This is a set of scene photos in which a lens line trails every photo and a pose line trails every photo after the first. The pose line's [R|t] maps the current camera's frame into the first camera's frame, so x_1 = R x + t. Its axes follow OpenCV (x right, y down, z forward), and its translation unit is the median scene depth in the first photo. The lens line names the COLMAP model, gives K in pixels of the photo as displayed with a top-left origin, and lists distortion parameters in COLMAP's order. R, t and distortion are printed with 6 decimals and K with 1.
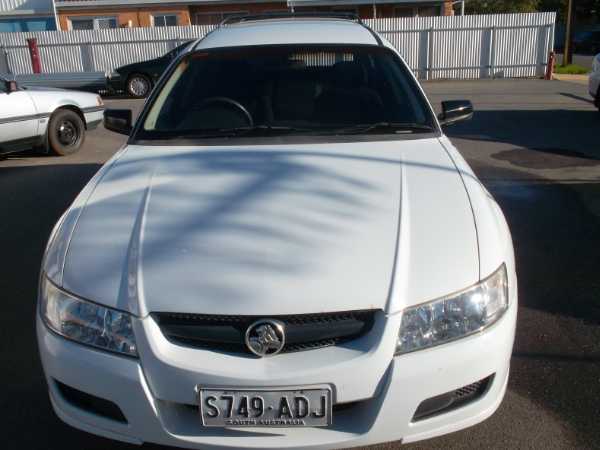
lens RADIAL K [[565.3, 0, 300.0], [0, 565.3, 225.0], [0, 0, 1]] dist [-0.000154, -0.004386]
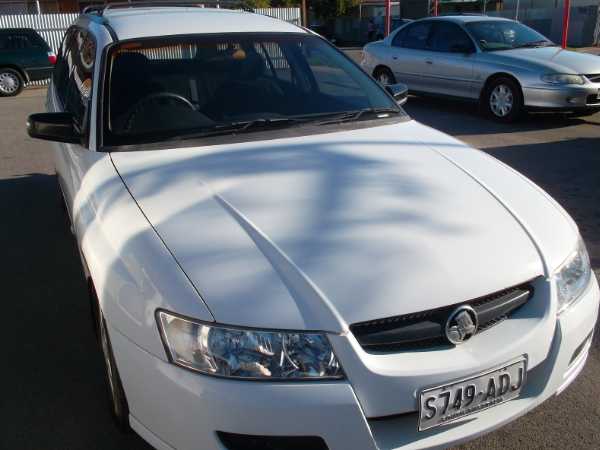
lens RADIAL K [[565.3, 0, 300.0], [0, 565.3, 225.0], [0, 0, 1]] dist [-0.000154, -0.004386]
pose [[0.903049, -0.142329, 0.405272, -0.685798], [0.139031, 0.989569, 0.037734, -0.048250], [-0.406415, 0.022269, 0.913417, 0.212350]]
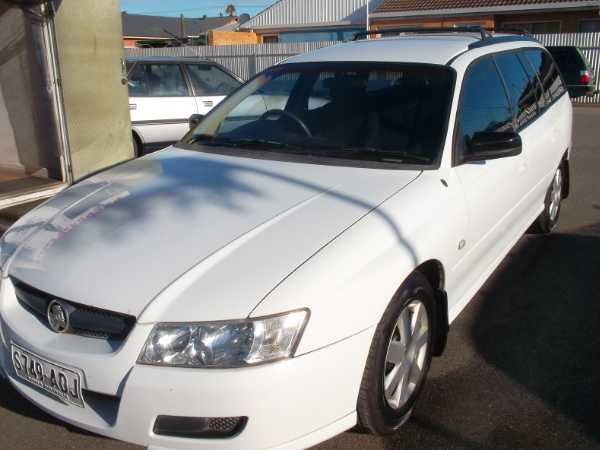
lens RADIAL K [[565.3, 0, 300.0], [0, 565.3, 225.0], [0, 0, 1]] dist [-0.000154, -0.004386]
pose [[0.857003, 0.167171, -0.487442, 0.898391], [-0.174035, 0.984233, 0.031567, -0.108523], [0.485034, 0.057779, 0.872585, 0.213093]]
